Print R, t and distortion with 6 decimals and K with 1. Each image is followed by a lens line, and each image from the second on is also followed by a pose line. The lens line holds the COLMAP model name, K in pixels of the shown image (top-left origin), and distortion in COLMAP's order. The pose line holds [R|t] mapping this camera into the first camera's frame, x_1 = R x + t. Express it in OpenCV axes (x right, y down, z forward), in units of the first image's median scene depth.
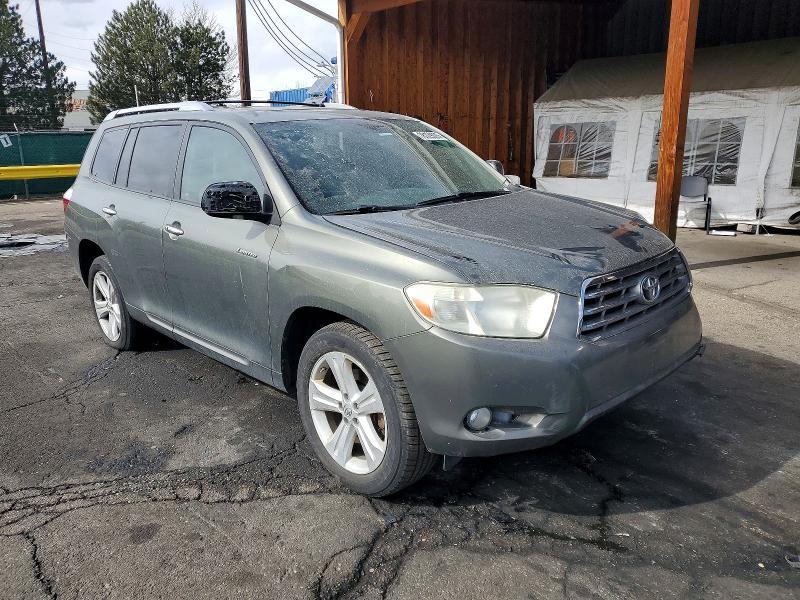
lens RADIAL K [[646.9, 0, 397.5], [0, 646.9, 300.2], [0, 0, 1]] dist [0.035239, -0.014369]
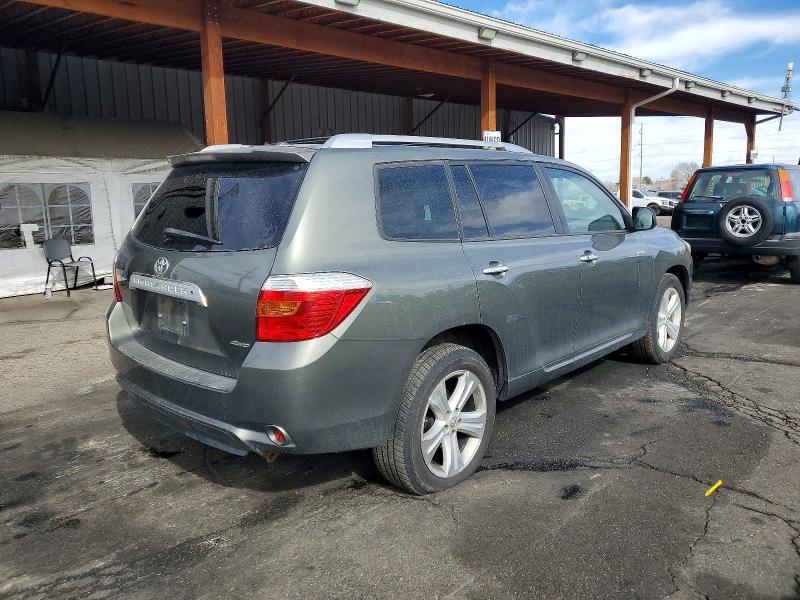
lens RADIAL K [[646.9, 0, 397.5], [0, 646.9, 300.2], [0, 0, 1]] dist [0.035239, -0.014369]
pose [[-0.099418, -0.148506, 0.983901, -0.562095], [0.265609, 0.948962, 0.170070, -0.125915], [-0.958941, 0.278241, -0.054900, 0.553331]]
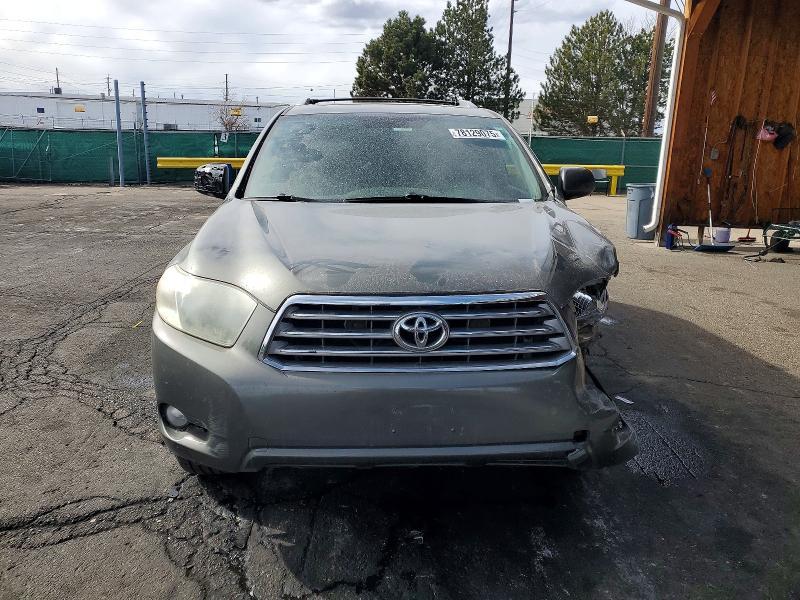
lens RADIAL K [[648.9, 0, 400.2], [0, 648.9, 283.9], [0, 0, 1]] dist [0.012186, 0.005749]
pose [[0.739368, 0.177700, -0.649429, 0.247927], [-0.202653, 0.978550, 0.037037, -0.027313], [0.642080, 0.104224, 0.759520, 0.122315]]
